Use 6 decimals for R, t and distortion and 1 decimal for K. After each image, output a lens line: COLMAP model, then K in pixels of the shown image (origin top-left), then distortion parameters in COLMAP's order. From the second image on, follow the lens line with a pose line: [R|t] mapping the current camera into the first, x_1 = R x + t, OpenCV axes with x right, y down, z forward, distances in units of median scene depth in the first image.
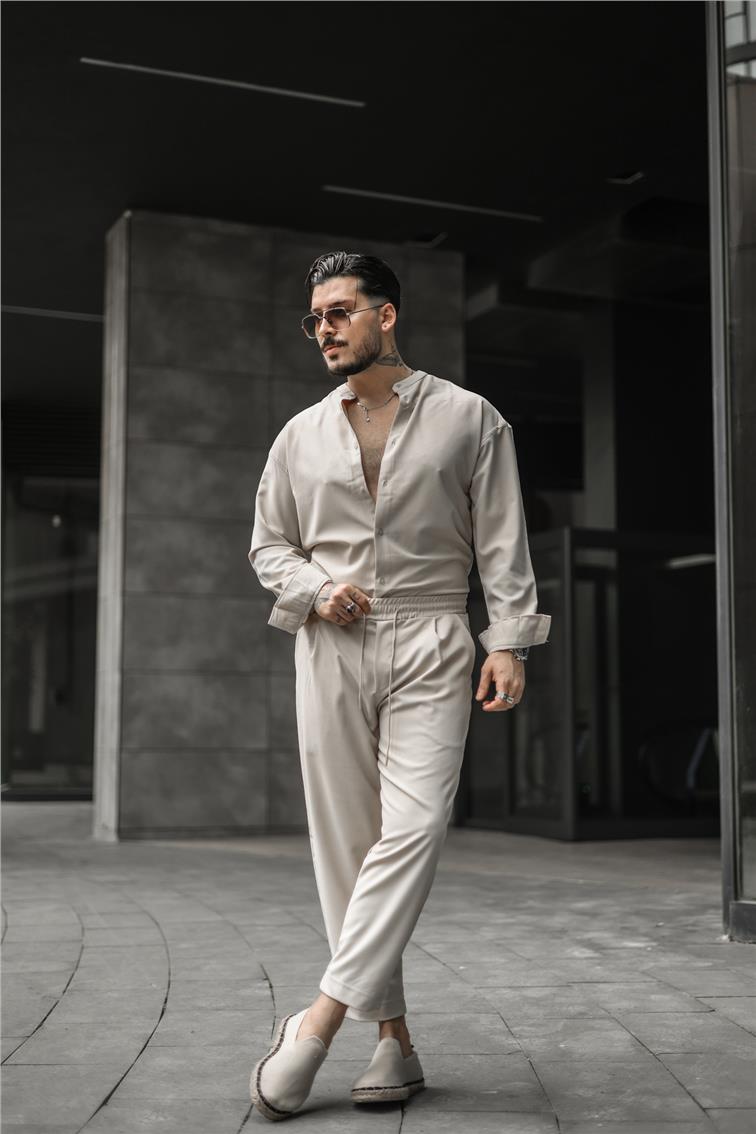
lens RADIAL K [[1633.4, 0, 379.4], [0, 1633.4, 551.8], [0, 0, 1]] dist [0.011032, -0.053113]
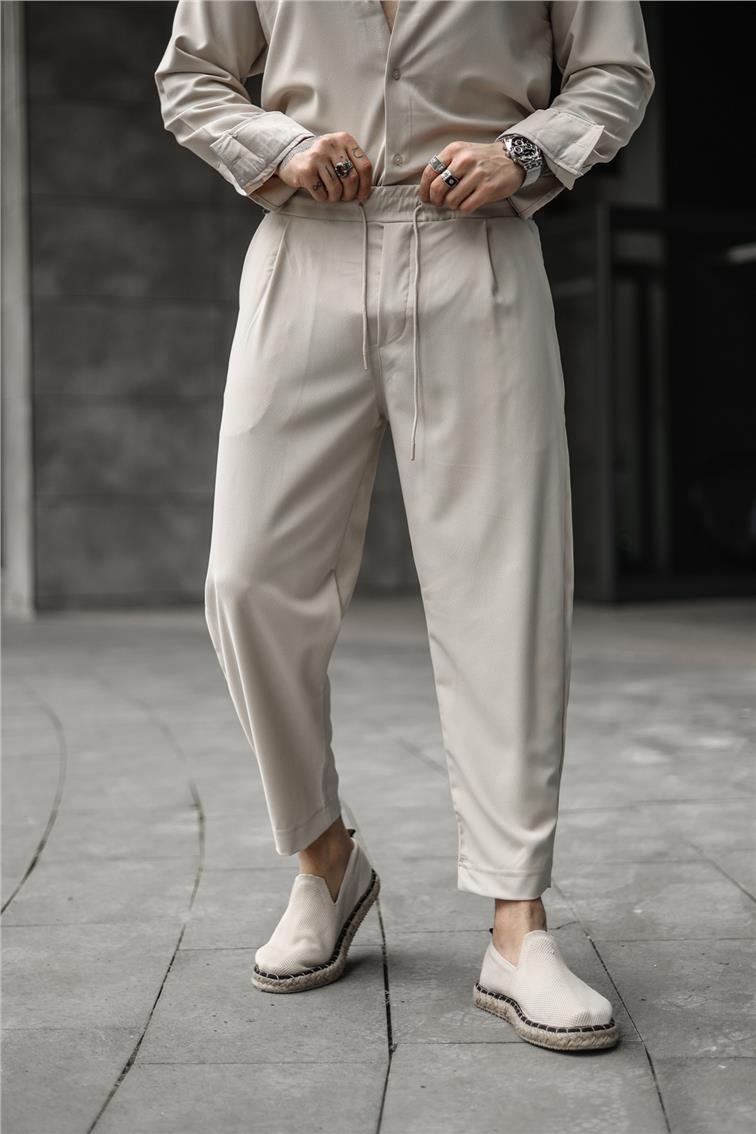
lens RADIAL K [[1633.4, 0, 379.4], [0, 1633.4, 551.8], [0, 0, 1]] dist [0.011032, -0.053113]
pose [[0.999840, -0.017860, -0.000860, 0.011132], [0.017811, 0.990539, 0.136069, 0.064830], [-0.001579, -0.136062, 0.990699, 0.344878]]
